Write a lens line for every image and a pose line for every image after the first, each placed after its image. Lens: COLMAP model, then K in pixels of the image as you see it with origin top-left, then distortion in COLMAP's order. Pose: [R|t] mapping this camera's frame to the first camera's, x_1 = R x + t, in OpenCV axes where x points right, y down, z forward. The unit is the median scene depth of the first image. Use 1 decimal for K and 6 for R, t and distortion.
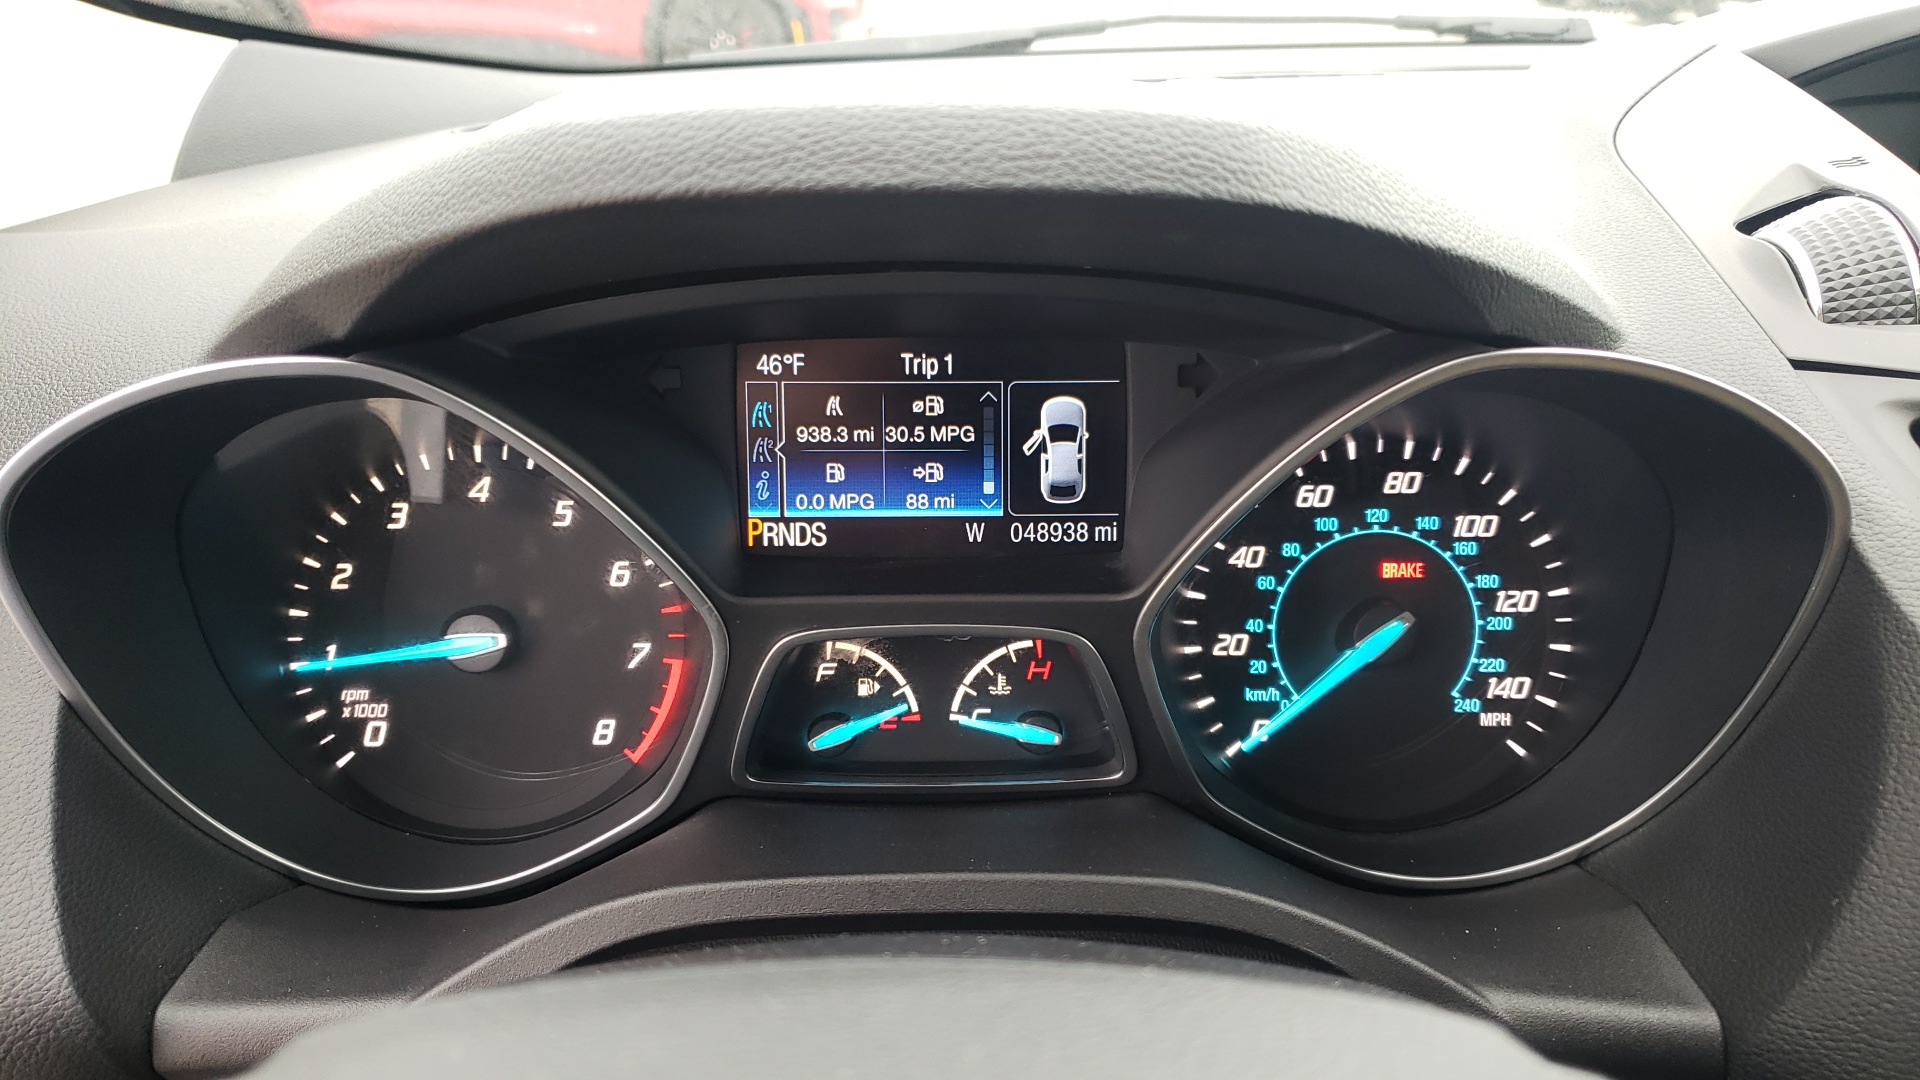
lens RADIAL K [[1493.9, 0, 988.2], [0, 1493.9, 530.2], [0, 0, 1]] dist [0.020525, -0.011222]
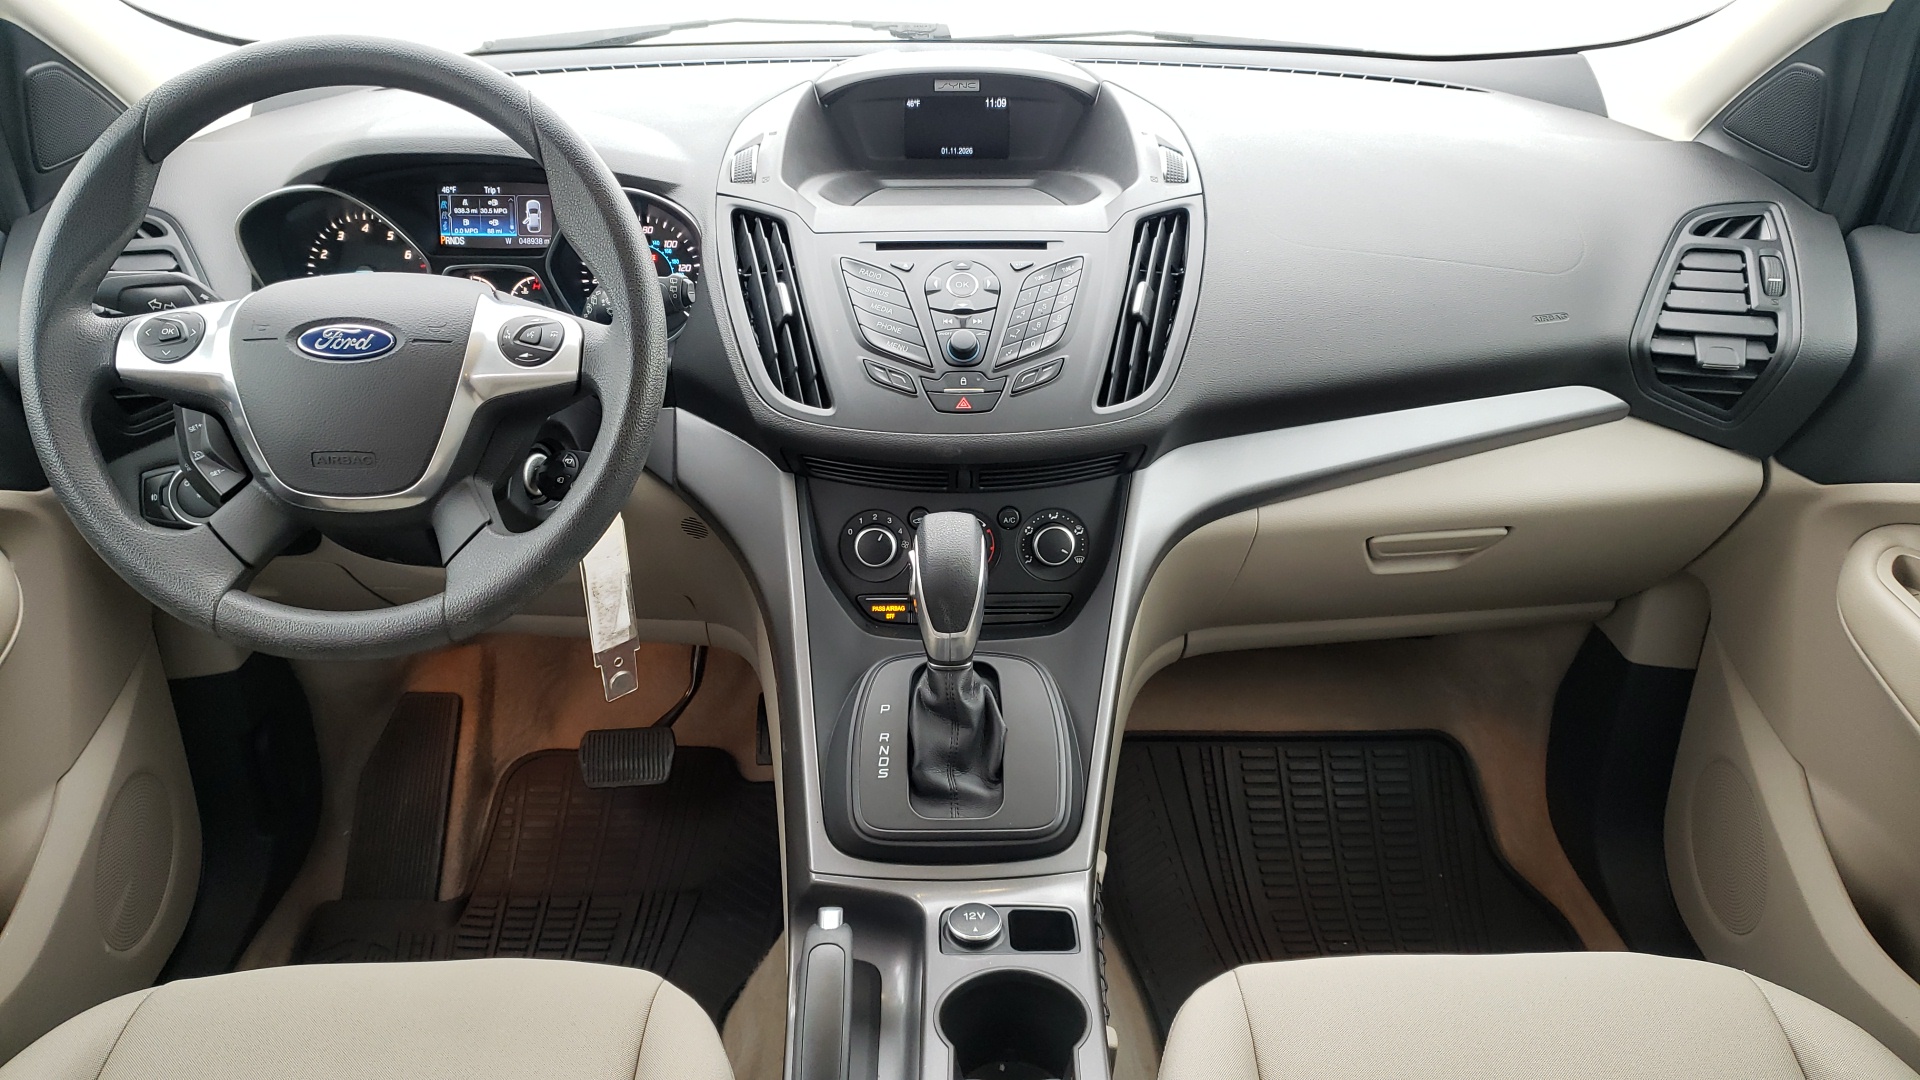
lens RADIAL K [[1493.9, 0, 962.8], [0, 1493.9, 552.8], [0, 0, 1]] dist [0.020525, -0.011222]
pose [[0.999885, 0.012128, -0.009074, 1.012846], [-0.011035, 0.993634, 0.112119, 0.297718], [0.010376, -0.112006, 0.993653, -2.339974]]
